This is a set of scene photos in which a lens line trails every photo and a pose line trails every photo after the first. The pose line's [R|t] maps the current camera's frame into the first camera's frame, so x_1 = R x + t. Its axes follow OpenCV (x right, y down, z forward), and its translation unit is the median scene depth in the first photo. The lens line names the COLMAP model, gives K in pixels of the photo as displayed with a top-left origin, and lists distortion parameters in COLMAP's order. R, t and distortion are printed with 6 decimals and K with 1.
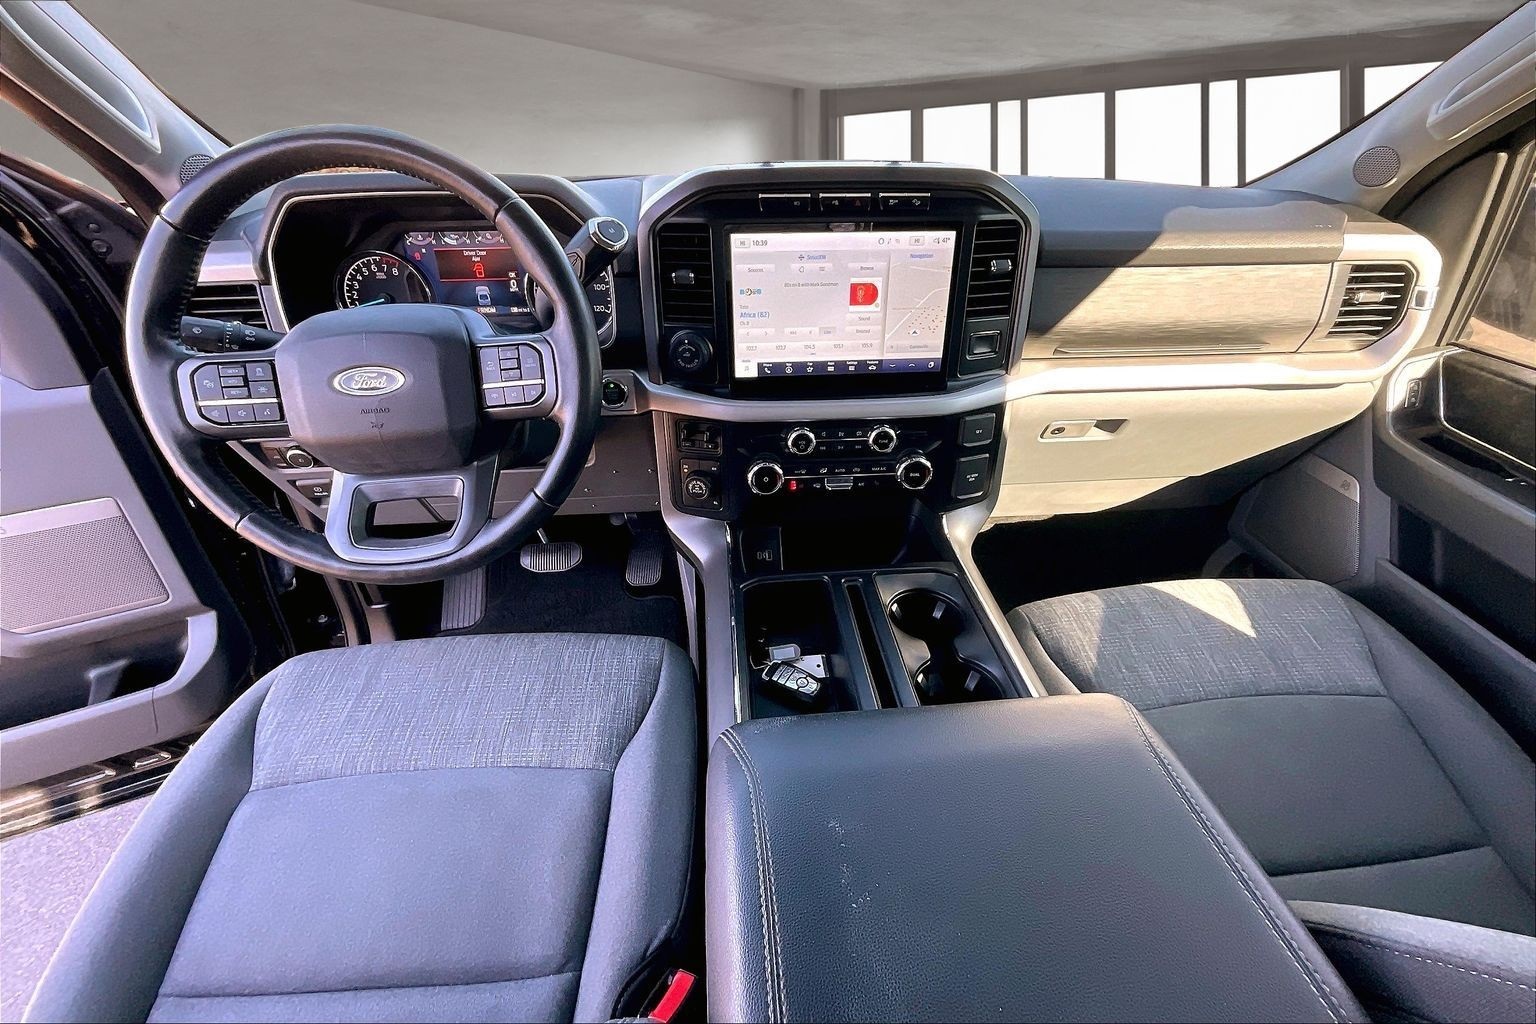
lens RADIAL K [[612.8, 0, 772.1], [0, 612.8, 509.9], [0, 0, 1]] dist [-0.008810, 0.000142]
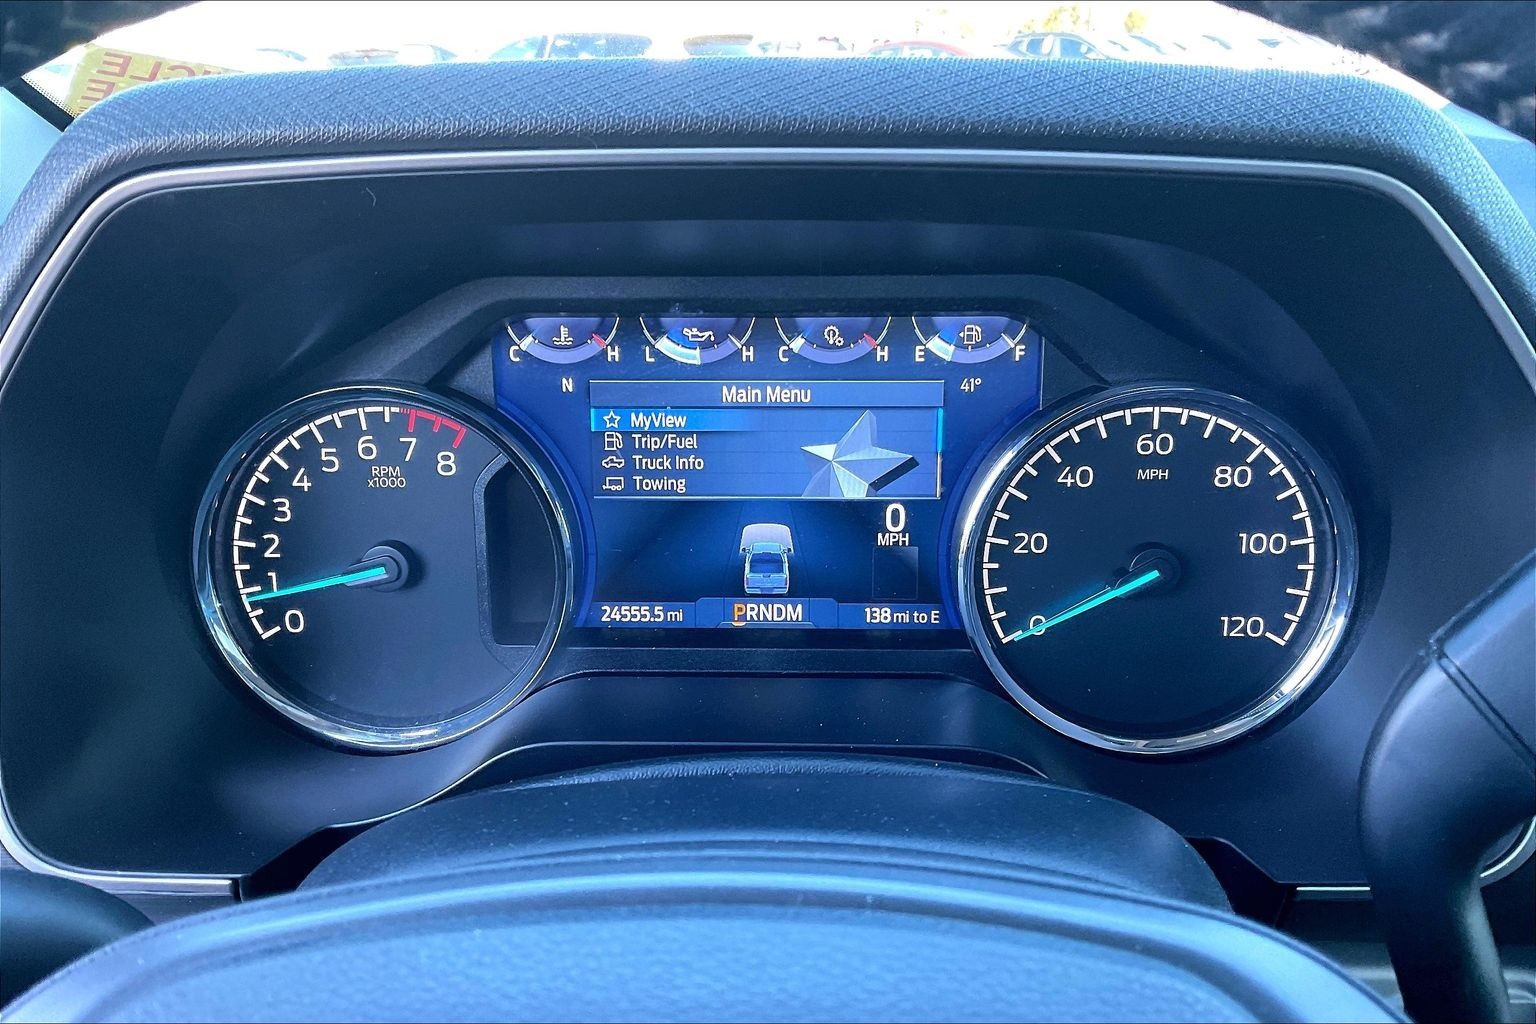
lens RADIAL K [[1256.6, 0, 779.7], [0, 1256.6, 508.1], [0, 0, 1]] dist [0.089015, -0.185506]
pose [[0.993968, 0.027328, -0.106208, -0.445474], [-0.054097, 0.964611, -0.258069, -0.257753], [0.095397, 0.262258, 0.960271, 0.546605]]
